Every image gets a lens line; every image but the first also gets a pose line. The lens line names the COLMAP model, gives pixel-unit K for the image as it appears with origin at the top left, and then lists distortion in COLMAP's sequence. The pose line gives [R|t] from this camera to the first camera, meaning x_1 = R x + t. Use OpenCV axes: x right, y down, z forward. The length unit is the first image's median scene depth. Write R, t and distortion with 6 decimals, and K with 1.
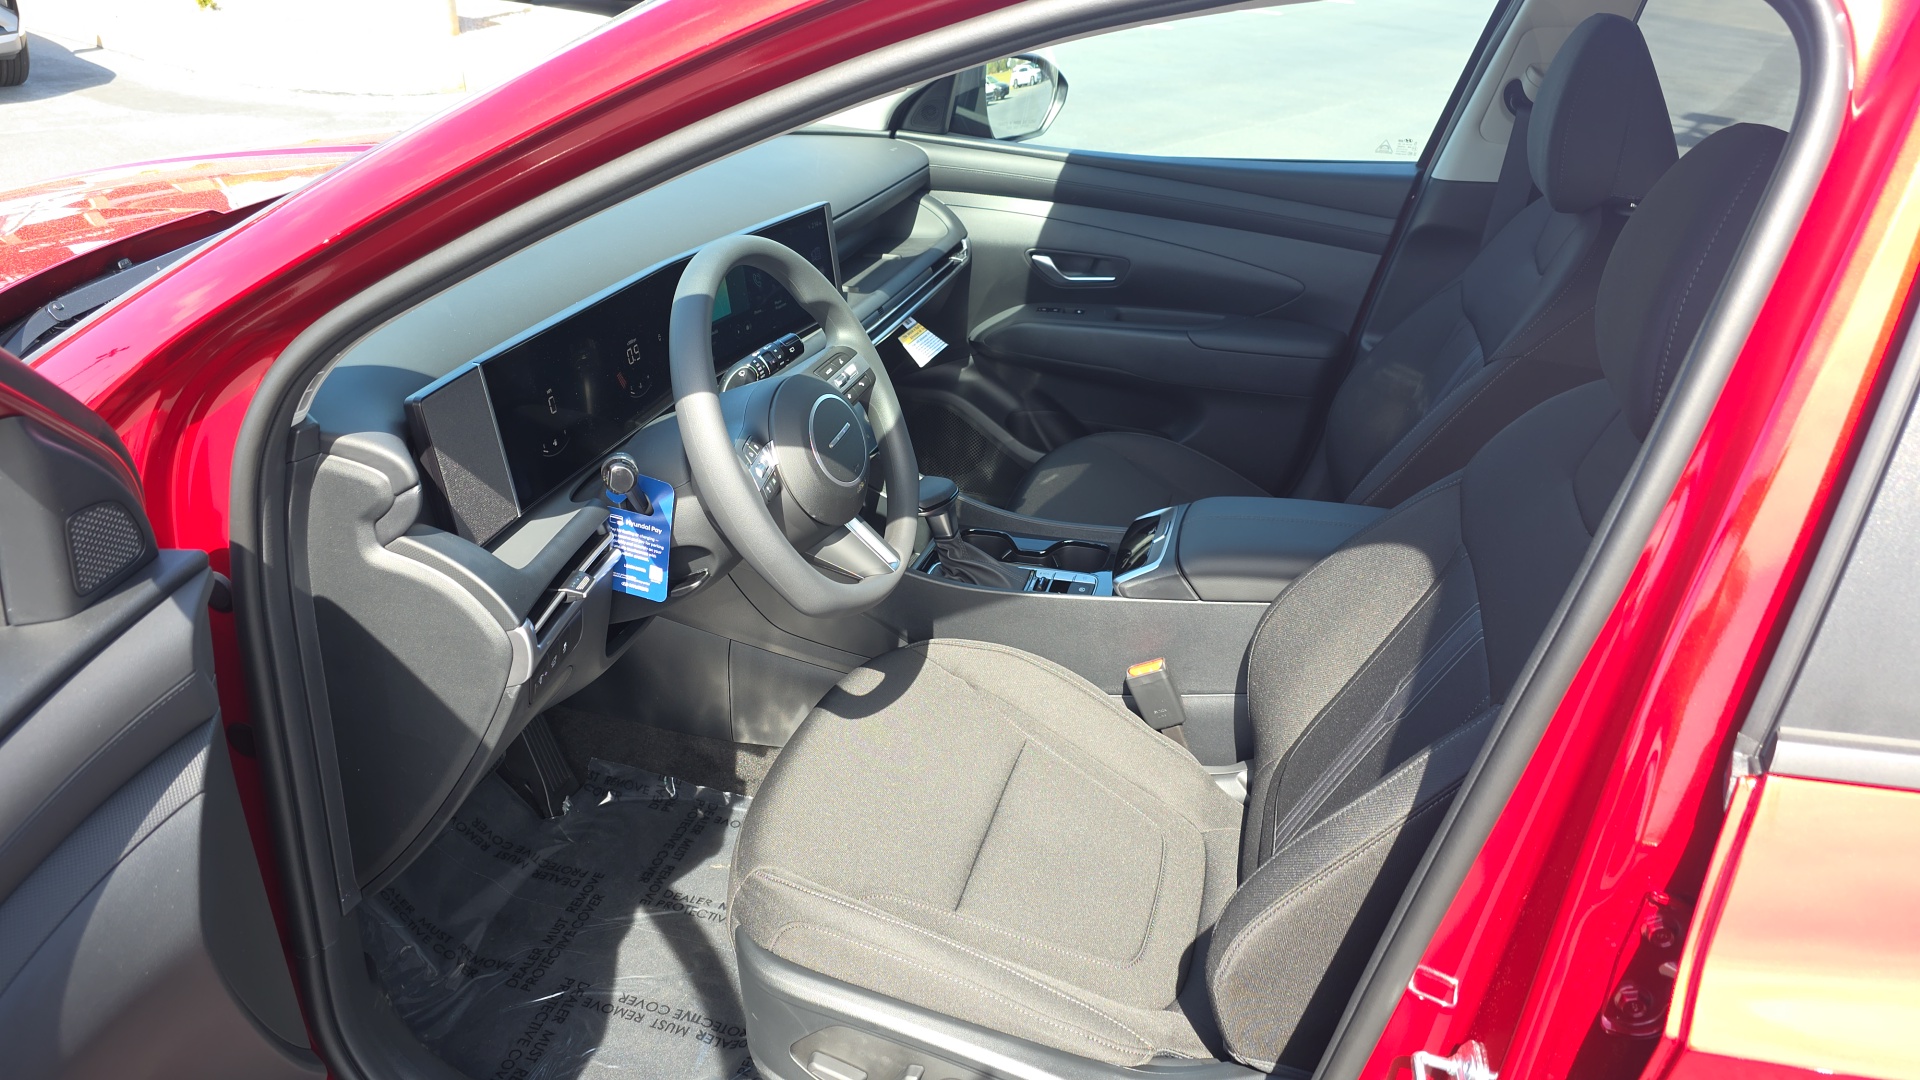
lens RADIAL K [[1297.6, 0, 929.5], [0, 1297.6, 549.6], [0, 0, 1]] dist [0.058275, -0.058994]
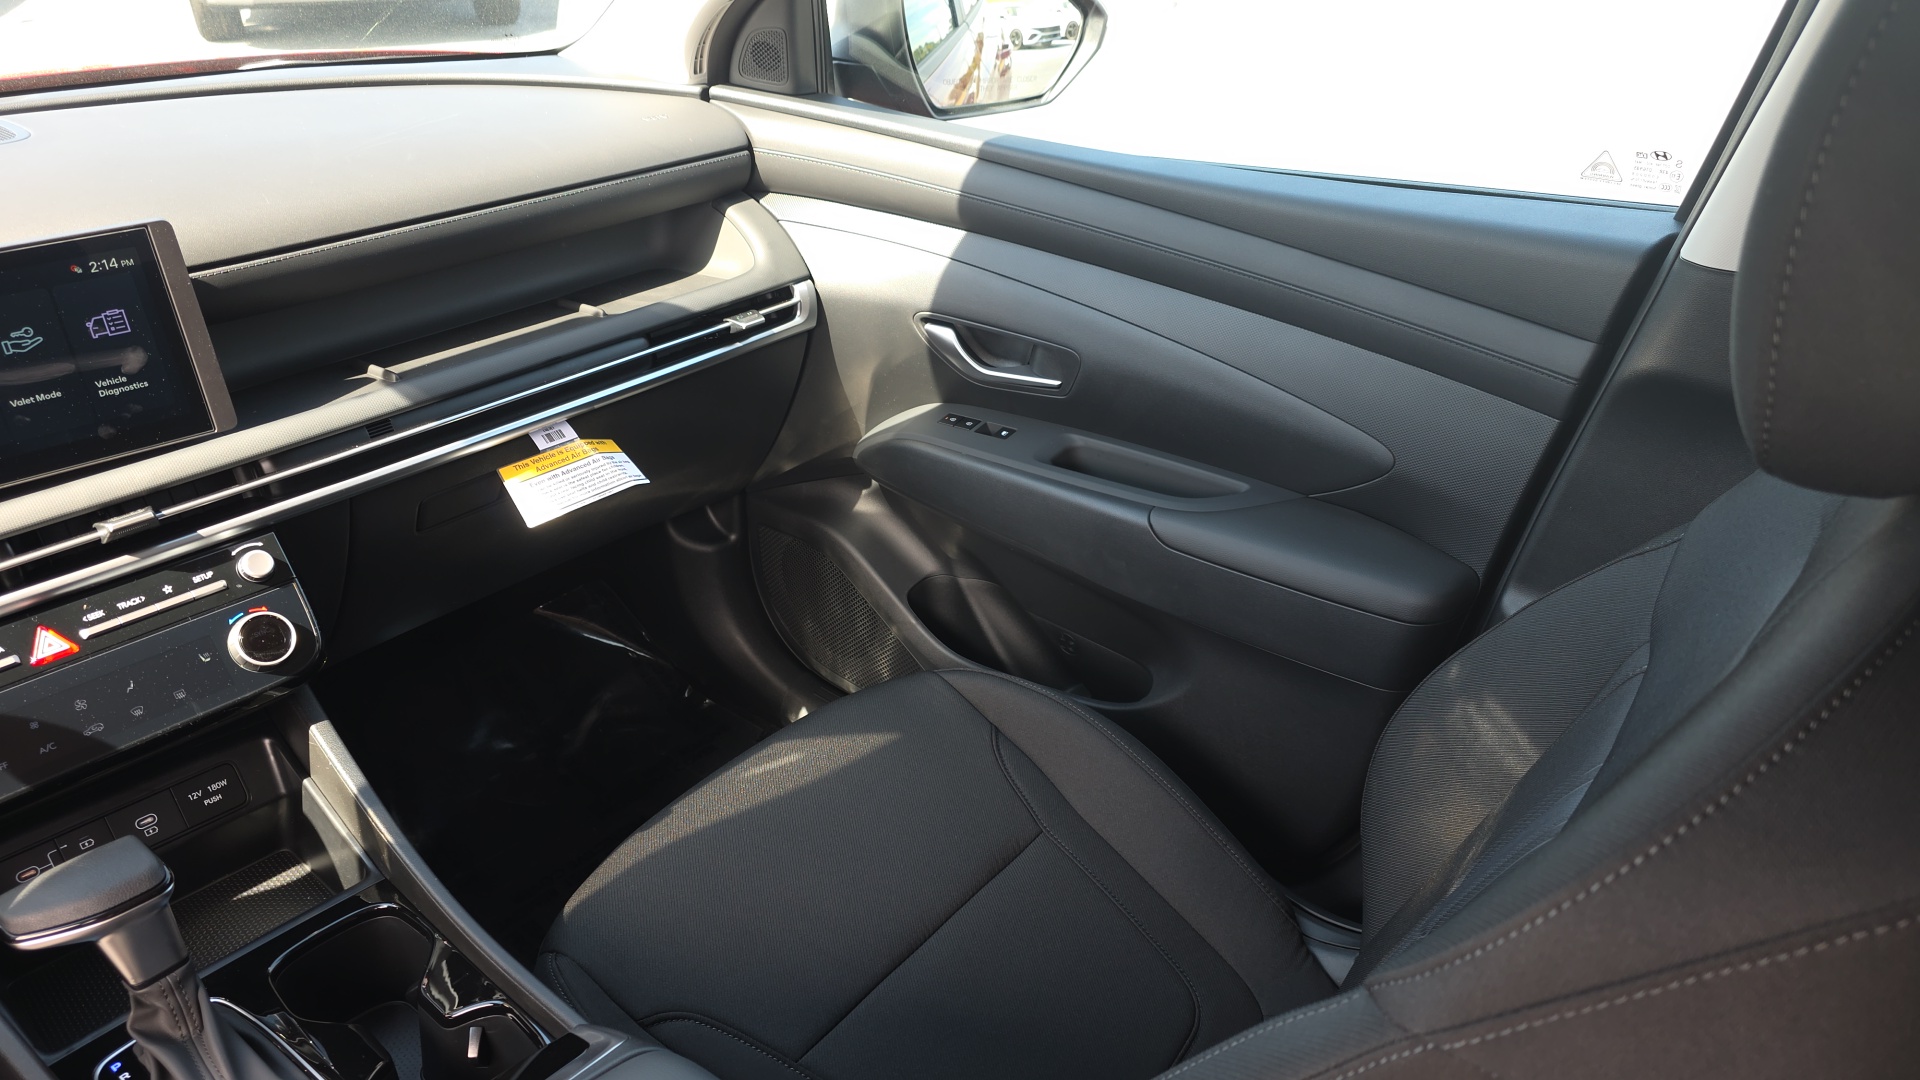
lens RADIAL K [[1296.4, 0, 947.0], [0, 1296.4, 540.6], [0, 0, 1]] dist [0.059867, -0.063247]
pose [[0.919380, 0.160975, -0.358926, 0.303236], [-0.151424, 0.986950, 0.054768, -0.168105], [0.363058, 0.003997, 0.931758, 0.495375]]
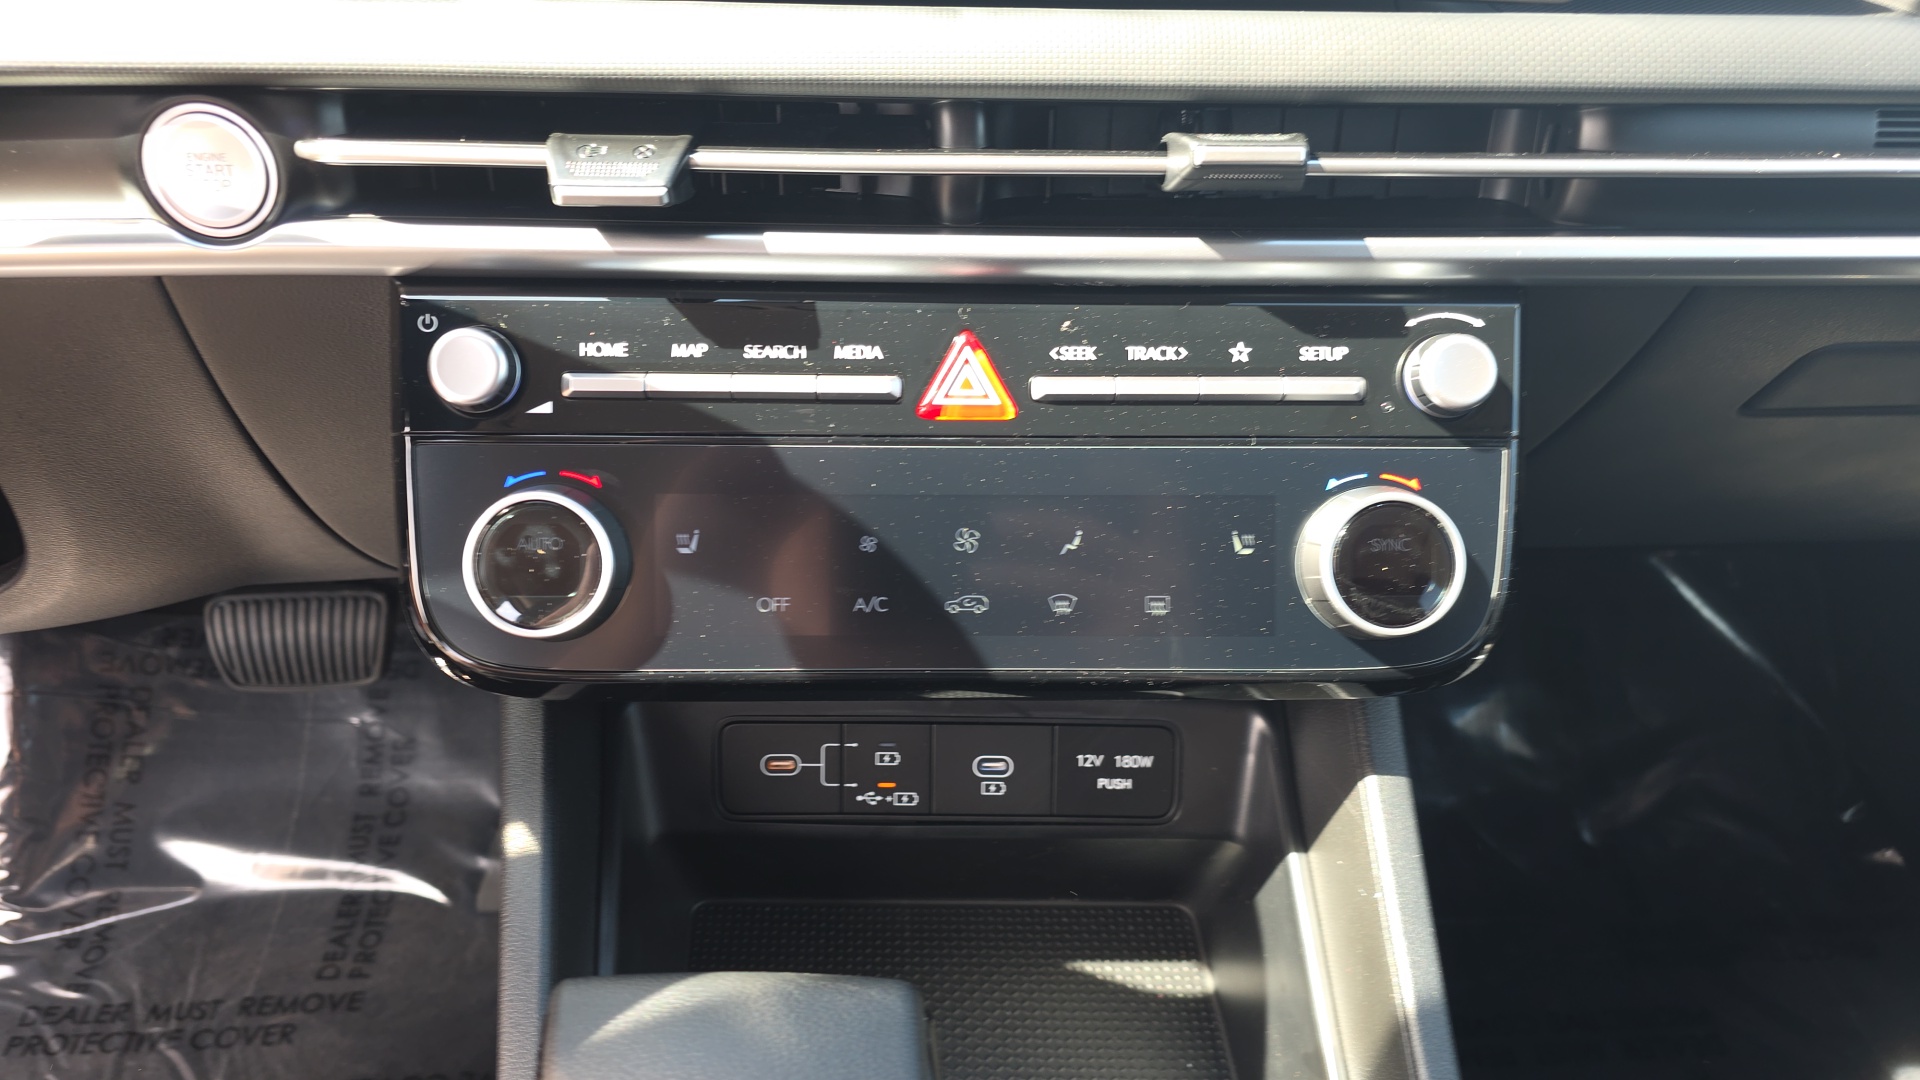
lens RADIAL K [[1326.4, 0, 939.3], [0, 1326.4, 545.4], [0, 0, 1]] dist [0.076803, -0.120610]
pose [[0.366745, 0.560942, -0.742187, 0.068084], [-0.434742, 0.808646, 0.396347, -0.125837], [0.822495, 0.177301, 0.540432, 0.665314]]
